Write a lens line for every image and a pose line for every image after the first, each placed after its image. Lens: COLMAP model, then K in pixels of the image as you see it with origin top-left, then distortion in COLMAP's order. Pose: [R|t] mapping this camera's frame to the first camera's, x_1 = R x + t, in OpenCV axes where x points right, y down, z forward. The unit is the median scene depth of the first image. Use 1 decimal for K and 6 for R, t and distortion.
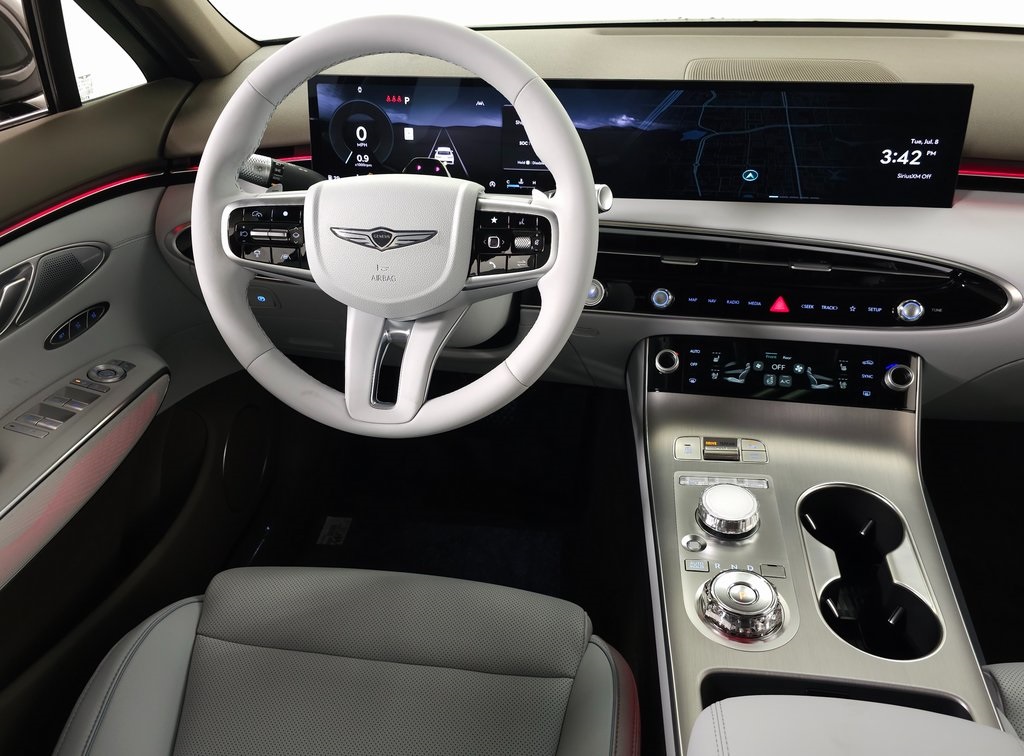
lens RADIAL K [[782.7, 0, 499.3], [0, 782.7, 372.1], [0, 0, 1]] dist [0.010699, -0.002091]
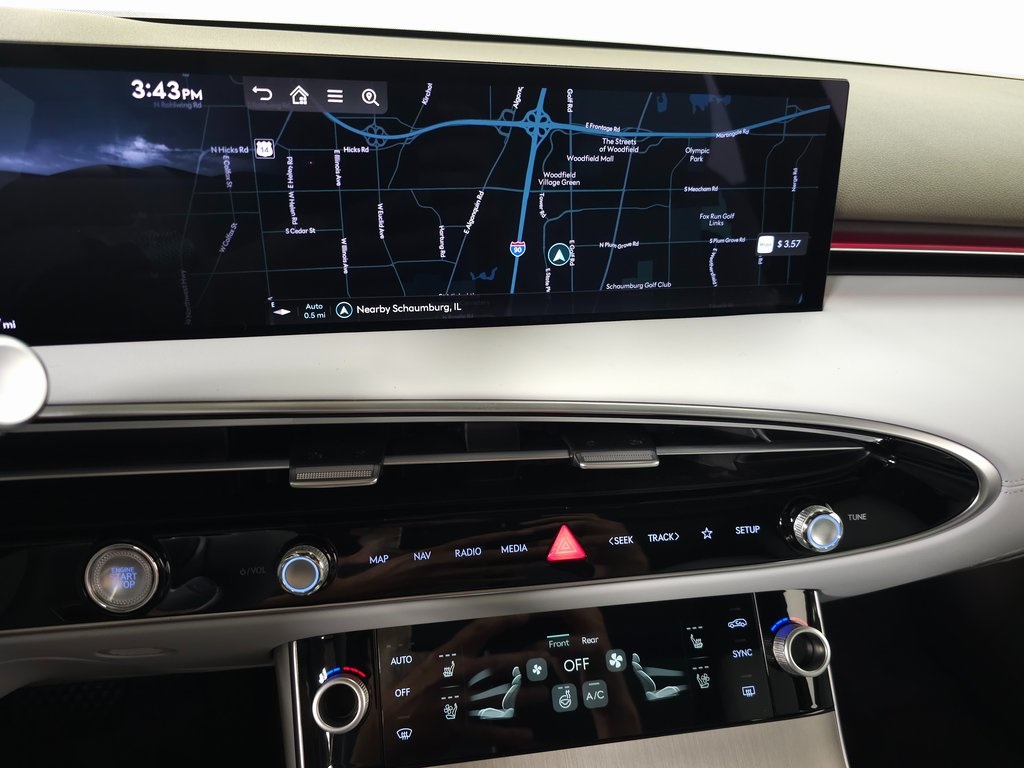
lens RADIAL K [[707.7, 0, 512.0], [0, 707.7, 384.0], [0, 0, 1]] dist [0.008906, -0.019927]
pose [[0.921255, -0.111824, 0.372538, 0.184218], [0.142448, 0.988238, -0.055623, -0.159529], [-0.361936, 0.104310, 0.926349, 0.614863]]
